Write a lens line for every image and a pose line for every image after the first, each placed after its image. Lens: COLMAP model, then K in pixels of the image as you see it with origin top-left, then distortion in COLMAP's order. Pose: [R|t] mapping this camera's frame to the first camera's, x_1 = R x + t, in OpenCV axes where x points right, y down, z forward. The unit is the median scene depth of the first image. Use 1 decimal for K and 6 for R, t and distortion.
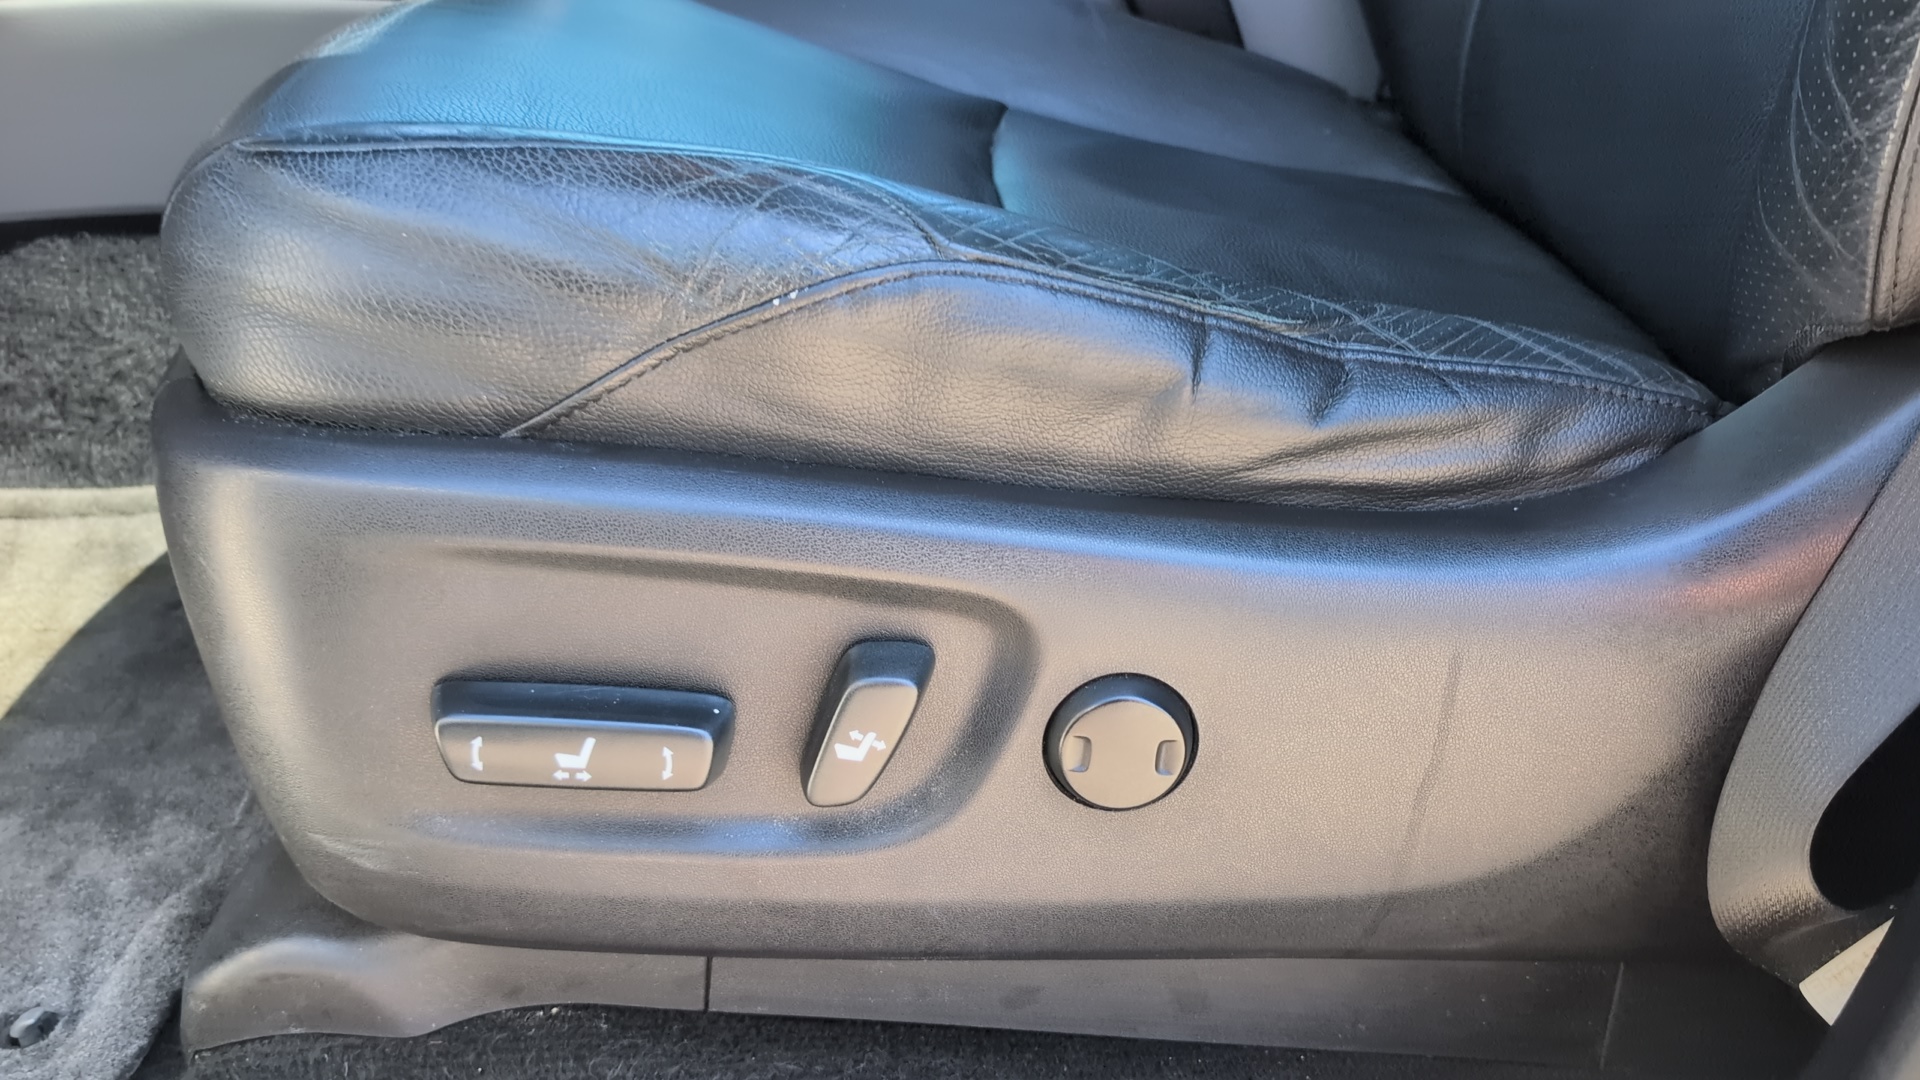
lens RADIAL K [[1626.6, 0, 960.5], [0, 1626.6, 547.9], [0, 0, 1]] dist [0.022430, -0.048154]
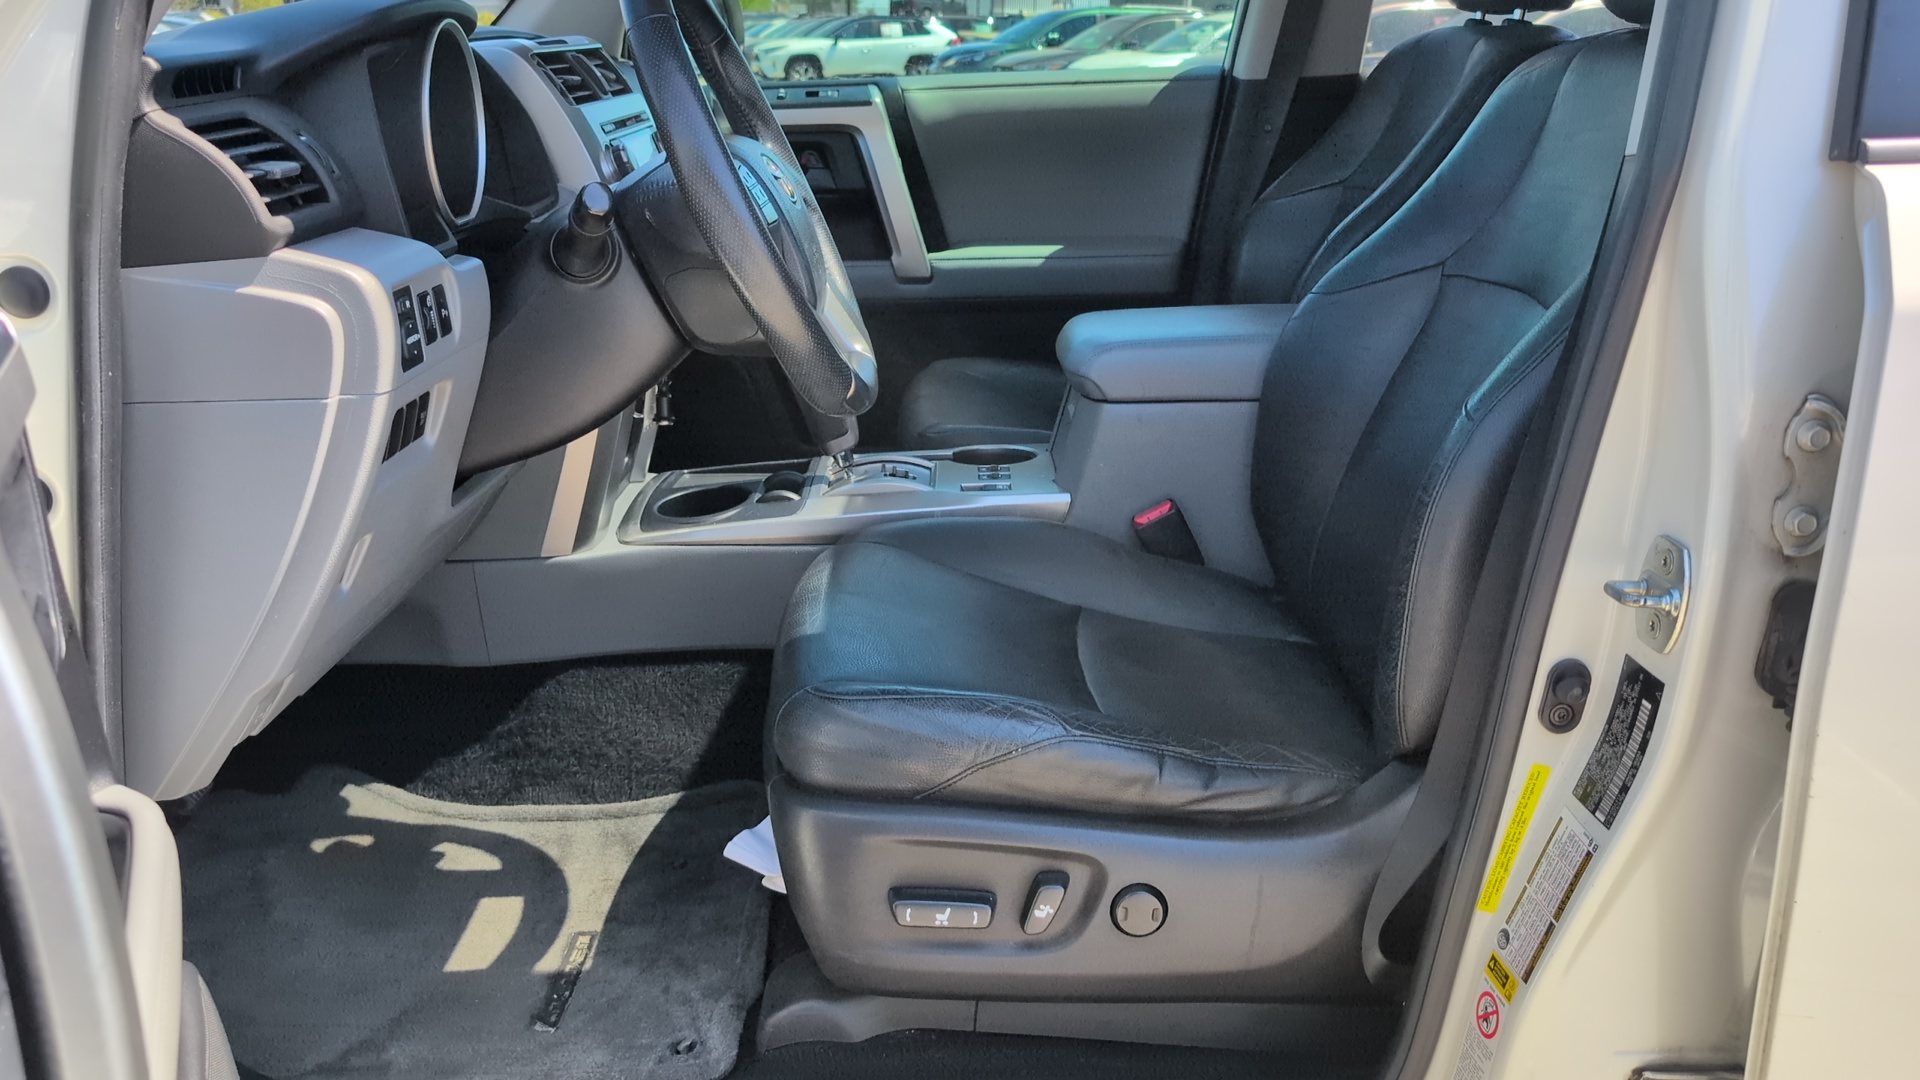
lens RADIAL K [[1626.6, 0, 960.9], [0, 1626.6, 500.2], [0, 0, 1]] dist [0.022430, -0.048154]
pose [[0.999337, -0.018796, -0.031166, -0.098234], [0.012605, 0.982071, -0.188092, -0.043035], [0.034142, 0.187574, 0.981657, -1.762892]]
